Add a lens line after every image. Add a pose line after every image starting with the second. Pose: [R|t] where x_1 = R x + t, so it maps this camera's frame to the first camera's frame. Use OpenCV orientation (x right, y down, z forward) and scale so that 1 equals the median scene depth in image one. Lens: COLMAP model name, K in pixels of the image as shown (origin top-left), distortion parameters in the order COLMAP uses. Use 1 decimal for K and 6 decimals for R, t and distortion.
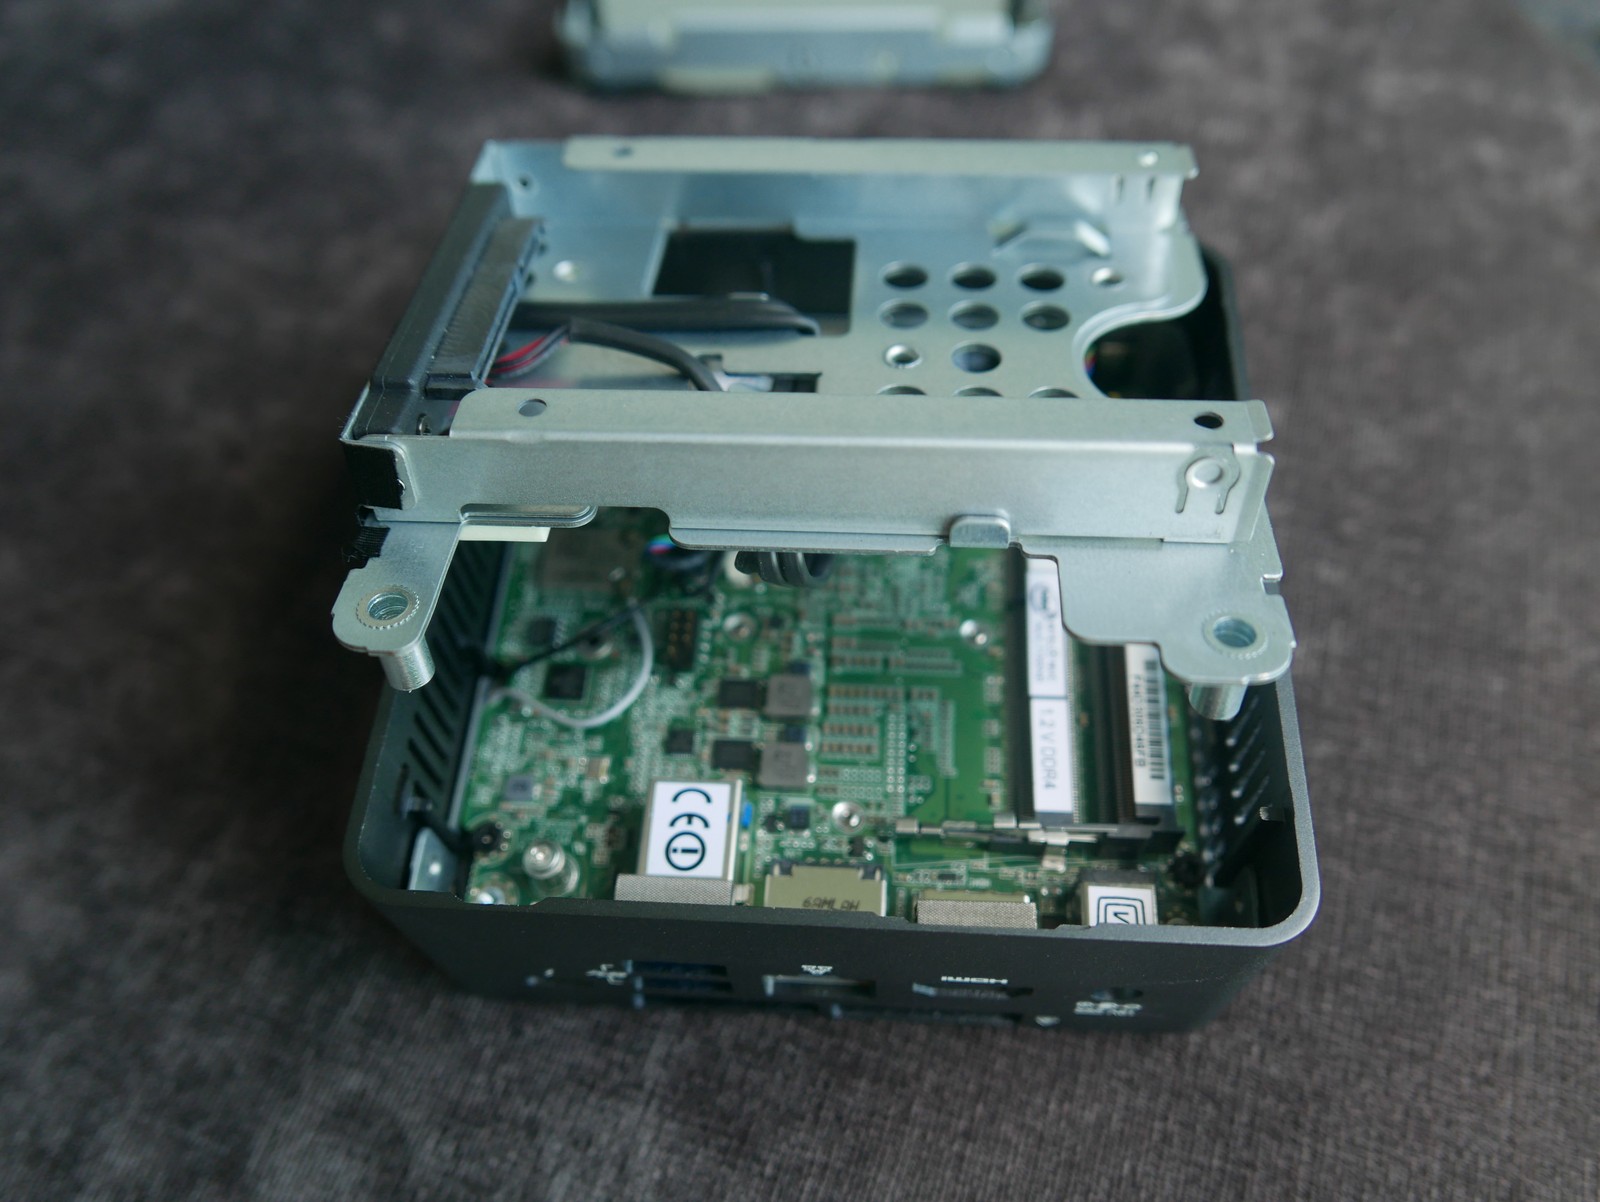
lens RADIAL K [[1304.6, 0, 799.8], [0, 1304.6, 601.3], [0, 0, 1]] dist [-0.019967, -0.006152]
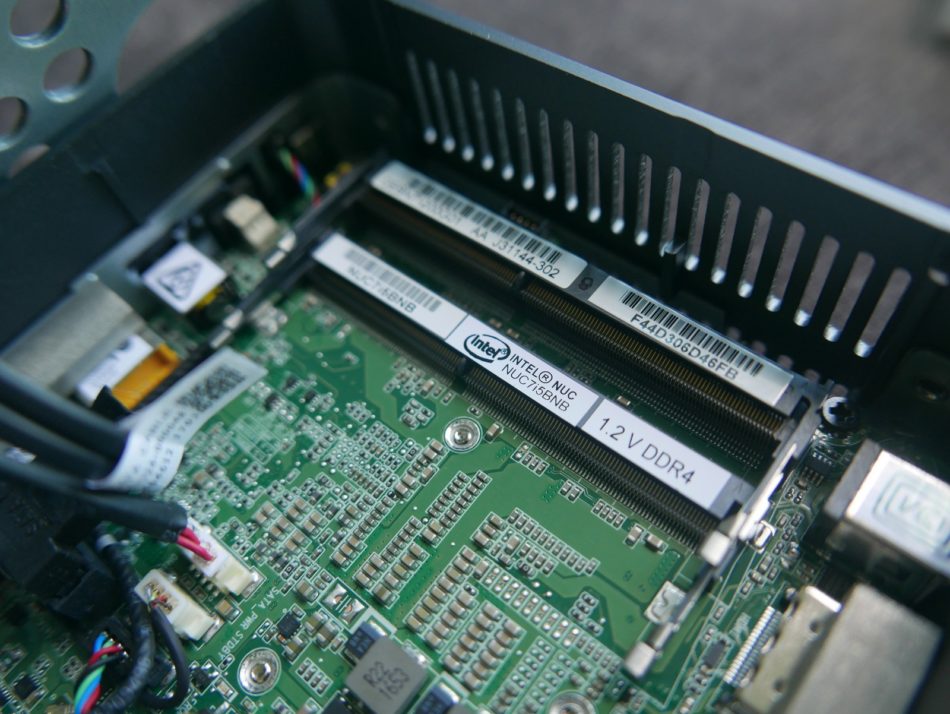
lens RADIAL K [[774.6, 0, 473.7], [0, 774.6, 355.6], [0, 0, 1]] dist [-0.019967, -0.006152]
pose [[0.585395, -0.704949, 0.400448, -0.025158], [0.745606, 0.662088, 0.075576, -0.042690], [-0.318409, 0.254334, 0.913197, 0.555976]]
